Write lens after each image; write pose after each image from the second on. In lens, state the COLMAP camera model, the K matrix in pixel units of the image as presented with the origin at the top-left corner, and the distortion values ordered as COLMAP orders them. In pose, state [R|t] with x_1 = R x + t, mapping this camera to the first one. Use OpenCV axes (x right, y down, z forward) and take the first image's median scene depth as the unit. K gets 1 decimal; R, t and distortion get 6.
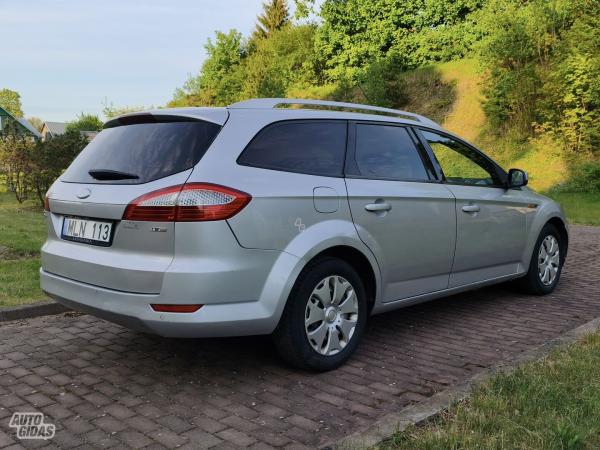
lens RADIAL K [[620.3, 0, 300.7], [0, 620.3, 230.2], [0, 0, 1]] dist [0.028598, 0.000000]
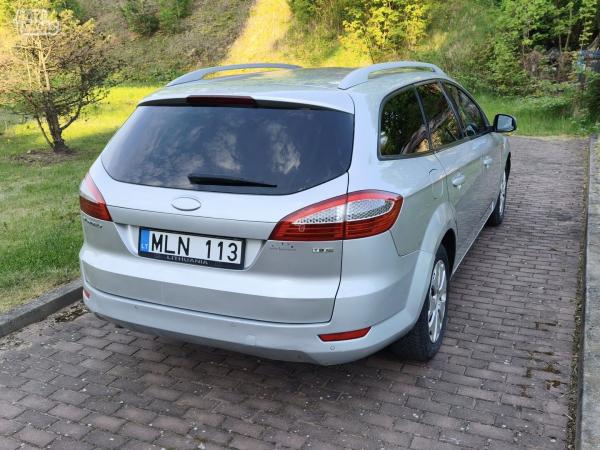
lens RADIAL K [[620.3, 0, 301.2], [0, 620.3, 220.5], [0, 0, 1]] dist [0.028598, 0.000000]
pose [[0.935966, -0.100883, 0.337327, -0.488891], [0.045752, 0.984797, 0.167574, -0.167602], [-0.349104, -0.141410, 0.926353, 0.205227]]
